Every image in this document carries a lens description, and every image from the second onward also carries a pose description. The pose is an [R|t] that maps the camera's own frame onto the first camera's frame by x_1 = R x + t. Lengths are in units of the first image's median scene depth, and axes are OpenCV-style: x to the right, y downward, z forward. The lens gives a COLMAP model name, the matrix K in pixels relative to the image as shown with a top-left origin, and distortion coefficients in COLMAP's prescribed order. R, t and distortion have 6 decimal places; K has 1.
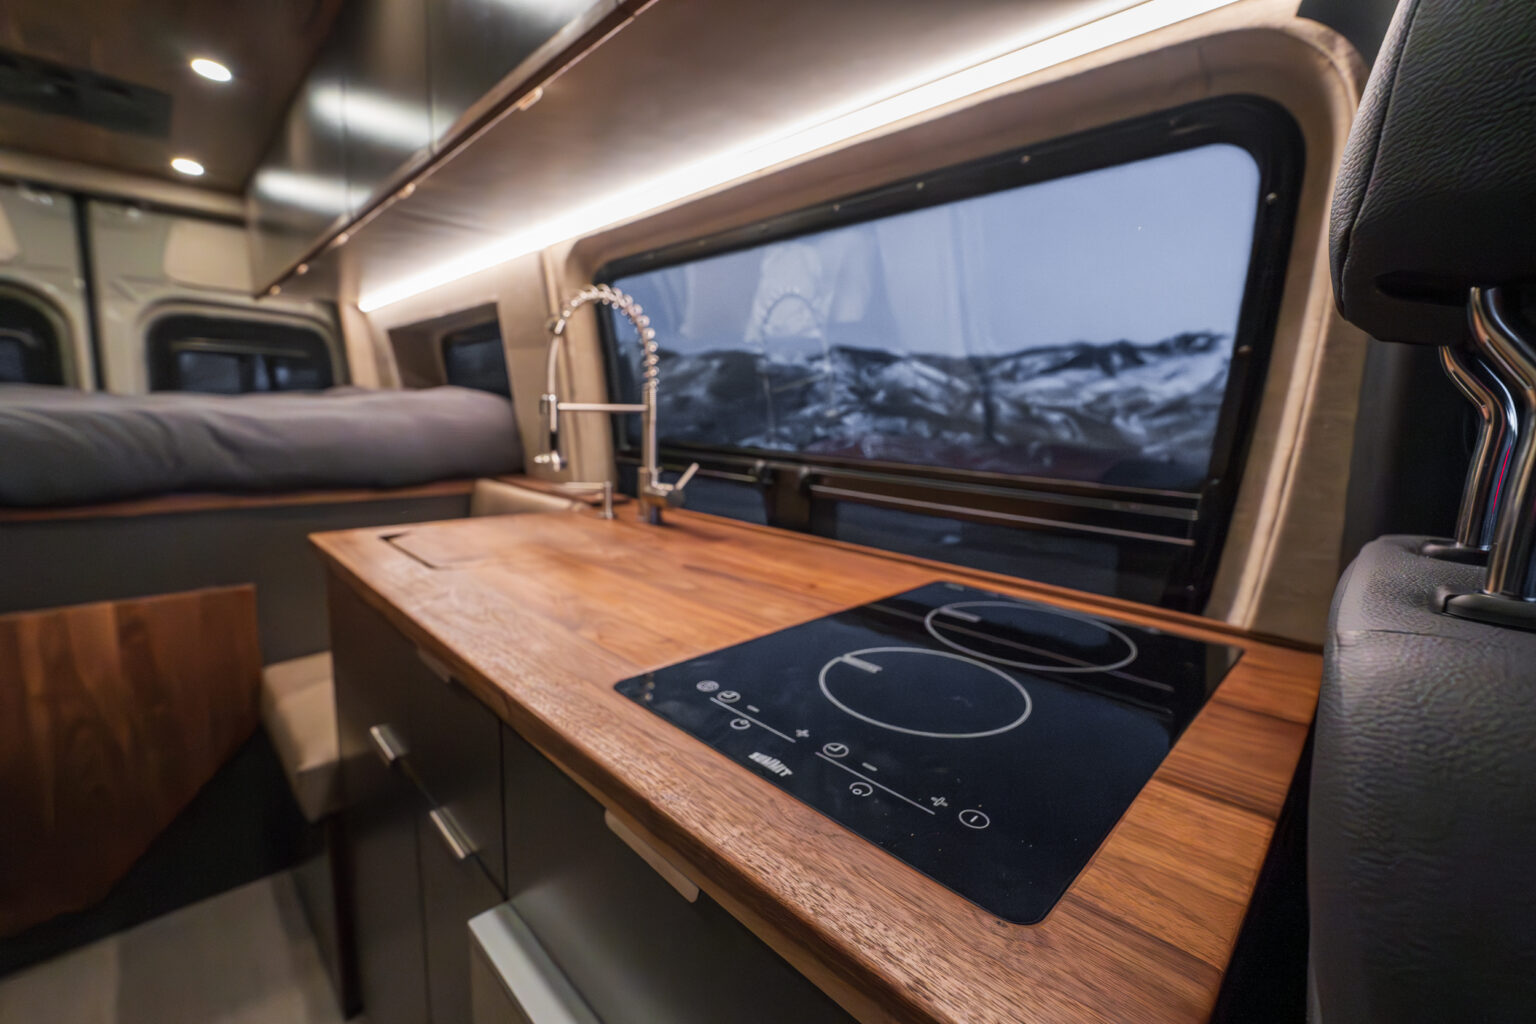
lens RADIAL K [[613.7, 0, 772.9], [0, 613.7, 507.4], [0, 0, 1]] dist [-0.028077, 0.000256]
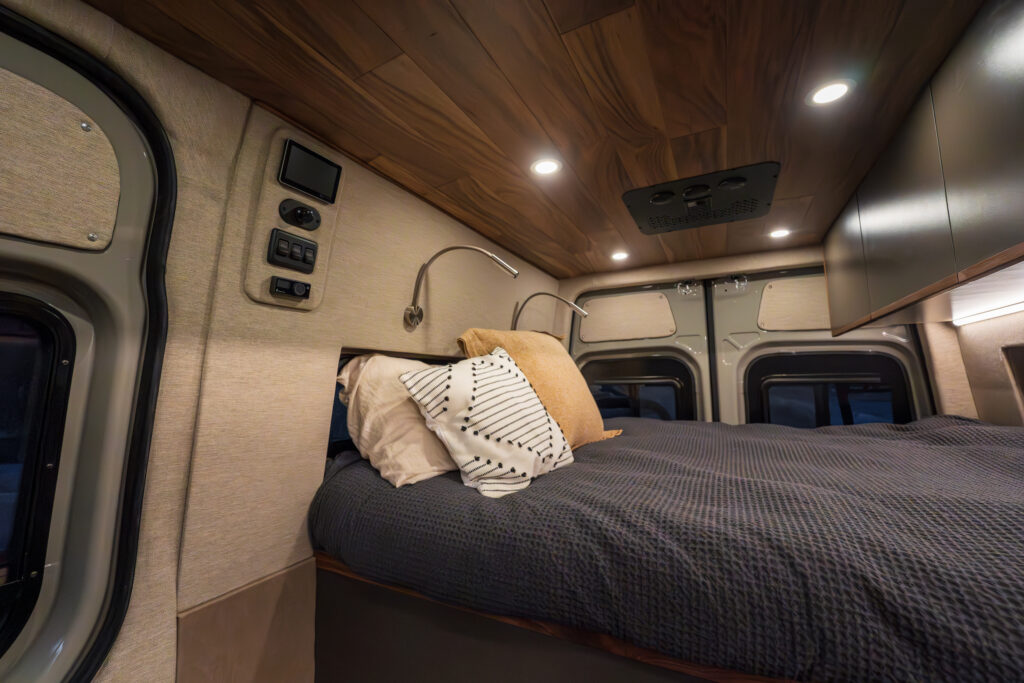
lens RADIAL K [[409.1, 0, 515.3], [0, 409.1, 338.5], [0, 0, 1]] dist [-0.028077, 0.000256]
pose [[0.277589, -0.134270, -0.951270, -0.377290], [-0.124717, 0.976769, -0.174263, -0.161384], [0.952570, 0.167013, 0.254395, 0.314144]]
